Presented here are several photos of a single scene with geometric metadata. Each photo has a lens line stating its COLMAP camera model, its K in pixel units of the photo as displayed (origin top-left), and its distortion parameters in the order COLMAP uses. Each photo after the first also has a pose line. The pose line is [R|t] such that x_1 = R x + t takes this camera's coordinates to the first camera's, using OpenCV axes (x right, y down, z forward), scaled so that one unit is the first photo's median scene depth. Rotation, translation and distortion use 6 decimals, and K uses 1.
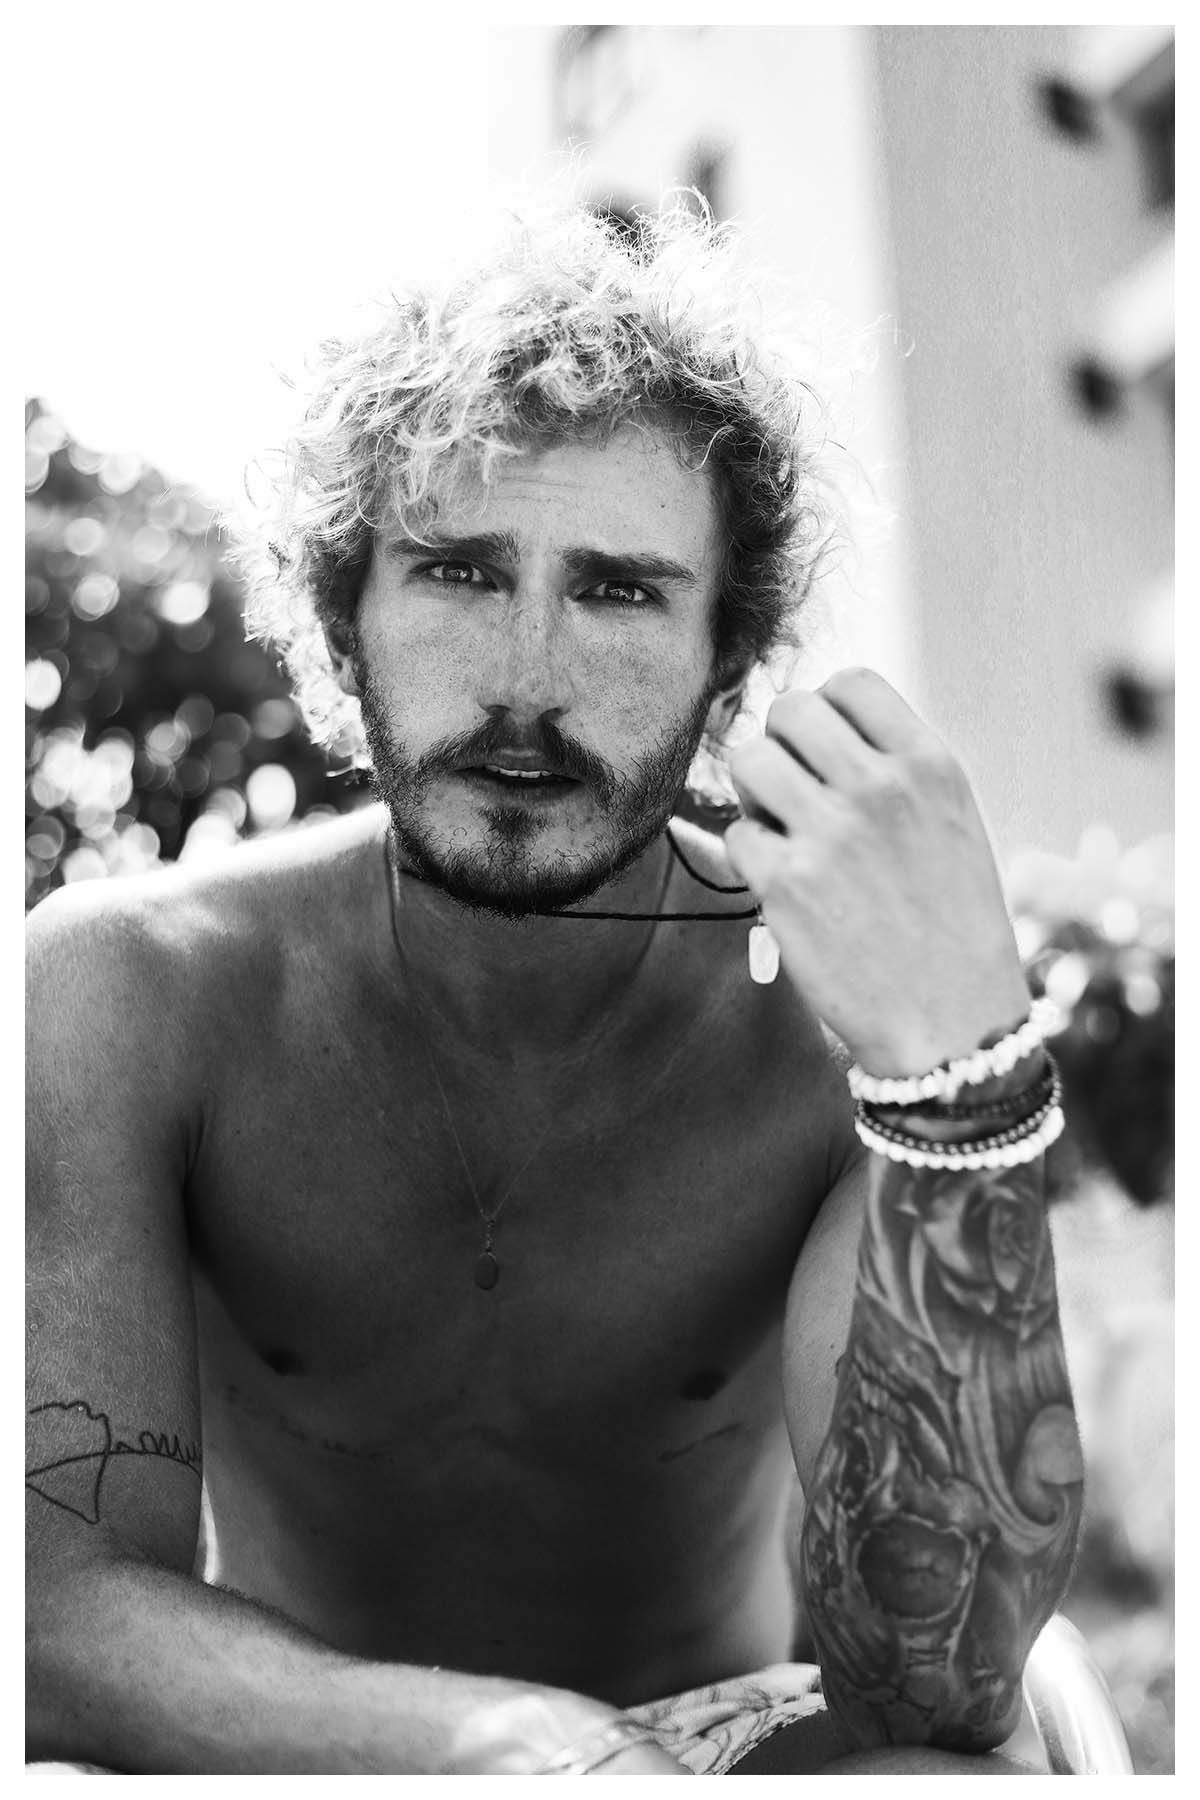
lens RADIAL K [[2504.1, 0, 600.0], [0, 2504.1, 900.0], [0, 0, 1]] dist [-0.110458, -0.026152]
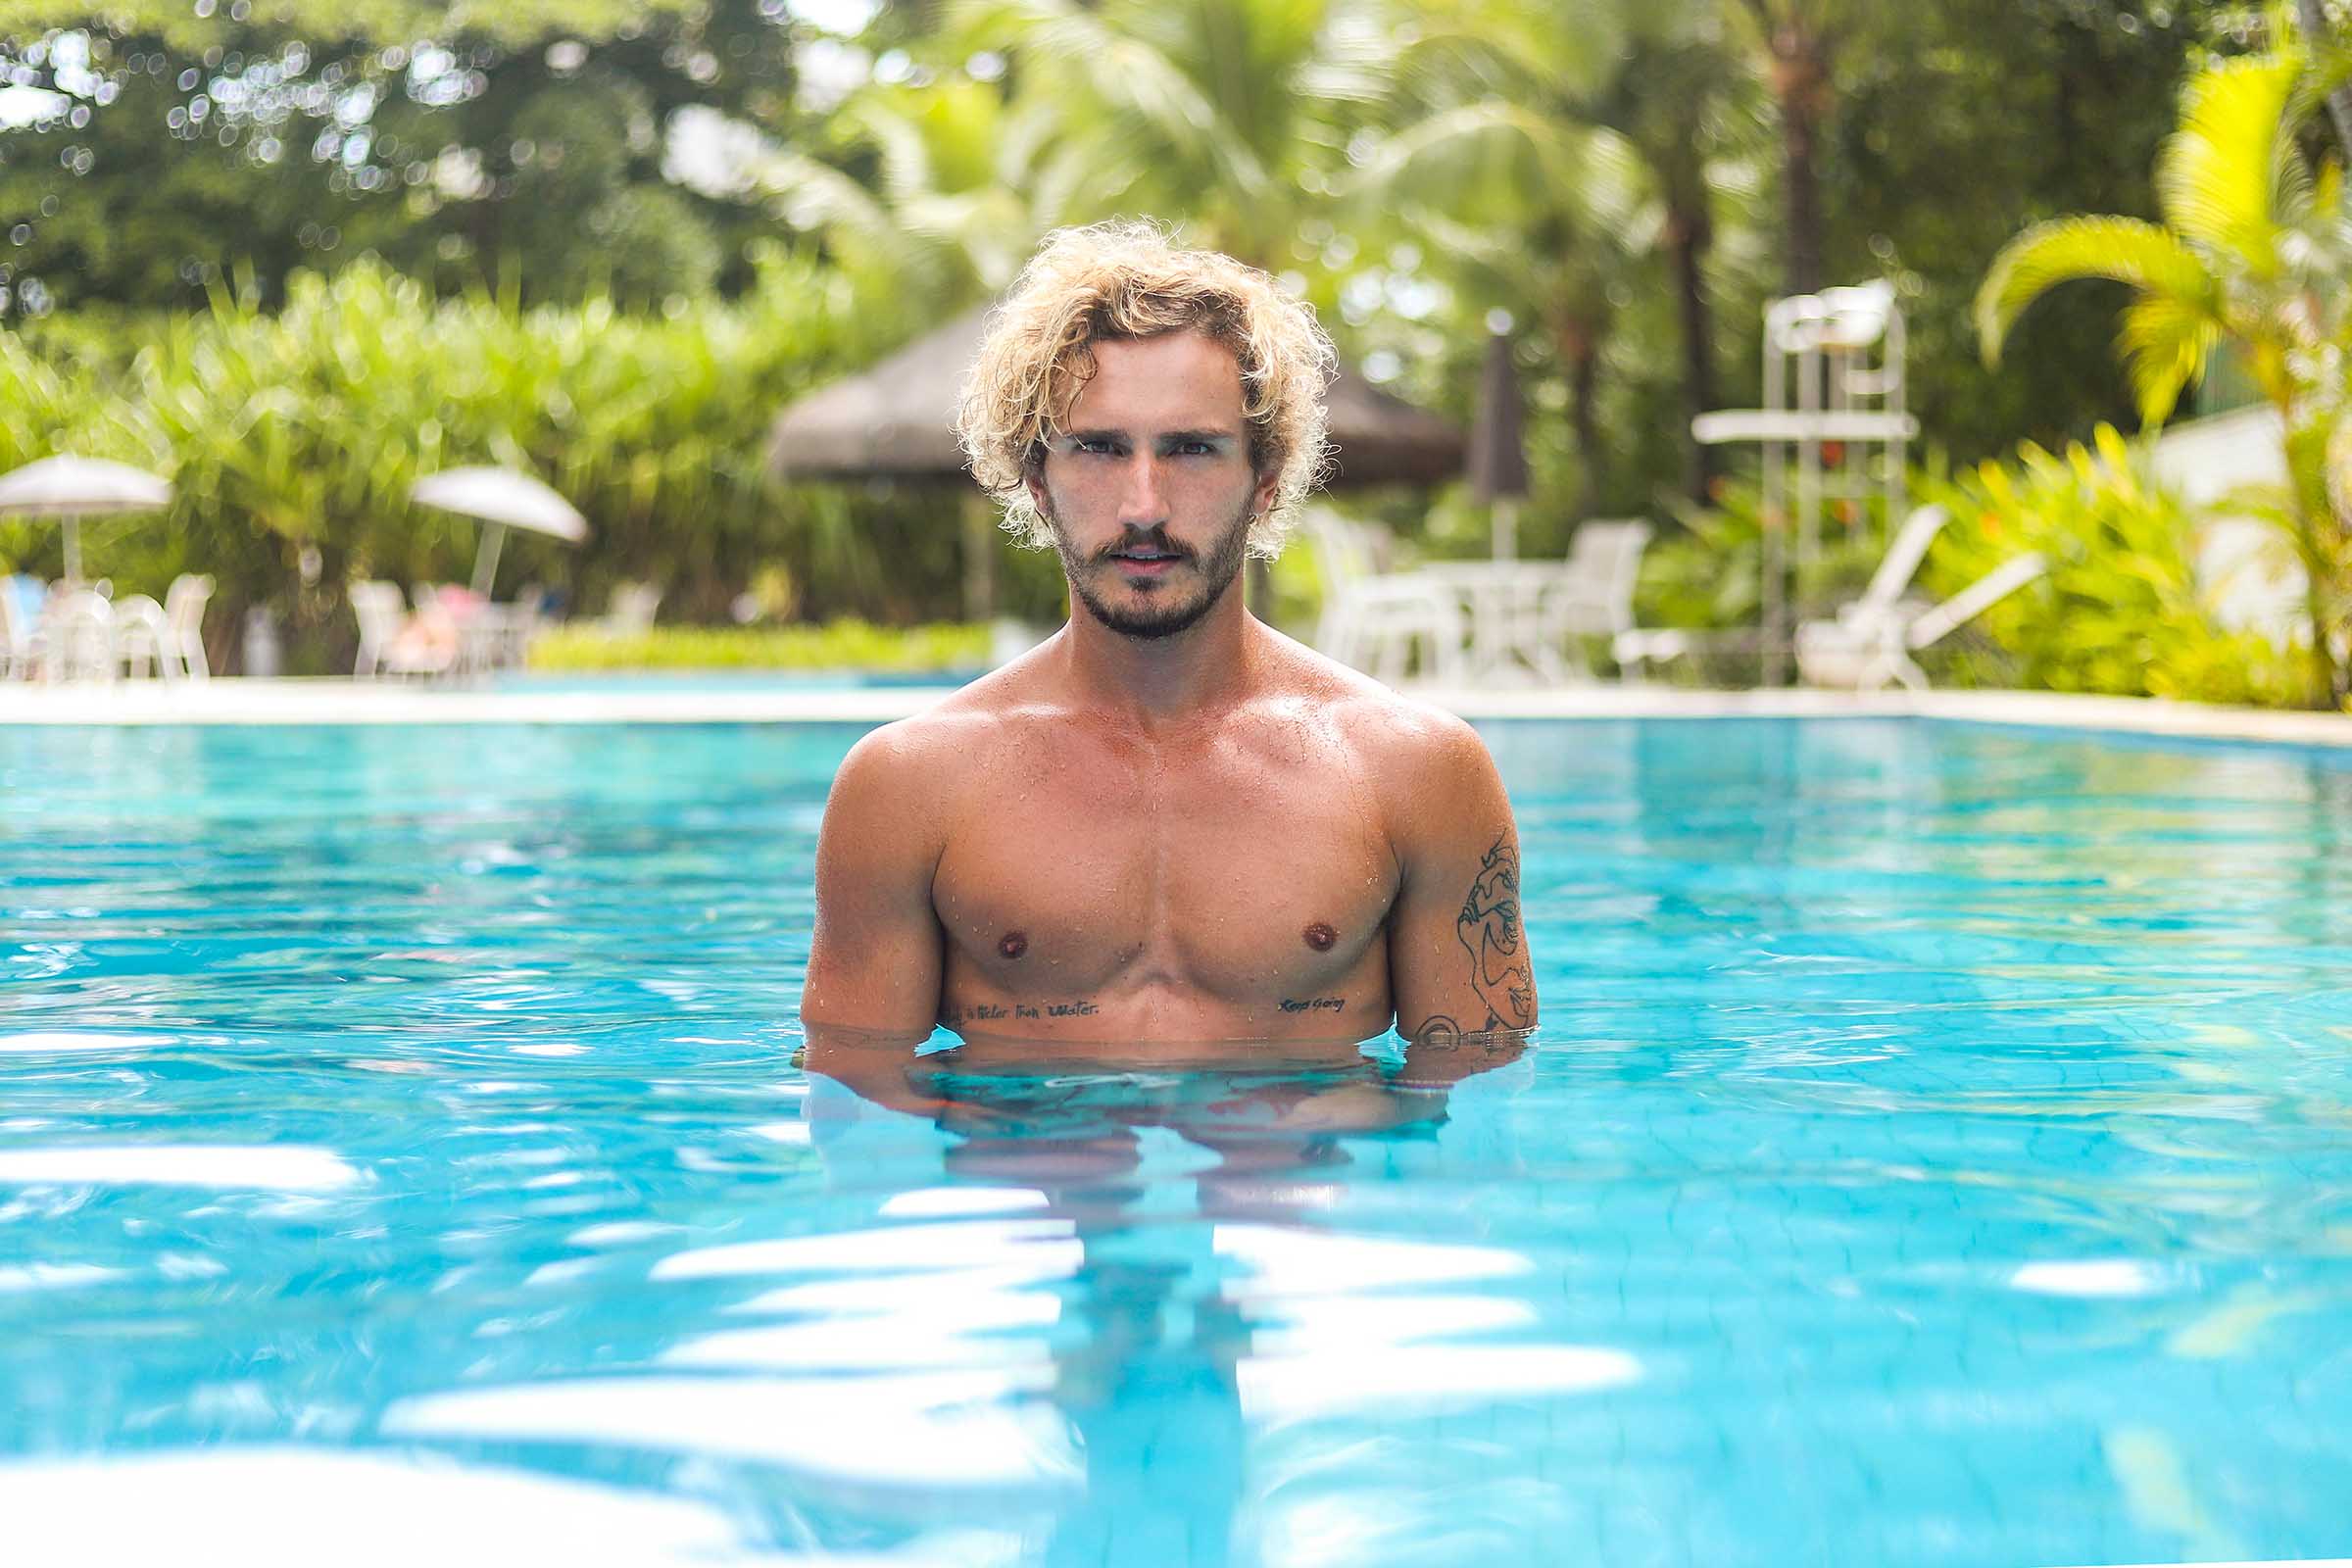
lens RADIAL K [[4444.2, 0, 1176.0], [0, 4444.2, 784.0], [0, 0, 1]] dist [-0.002052, -0.040497]
pose [[0.994984, -0.089724, -0.044231, 0.113506], [0.091415, 0.995094, 0.037828, -0.008192], [0.040620, -0.041681, 0.998305, -2.128446]]
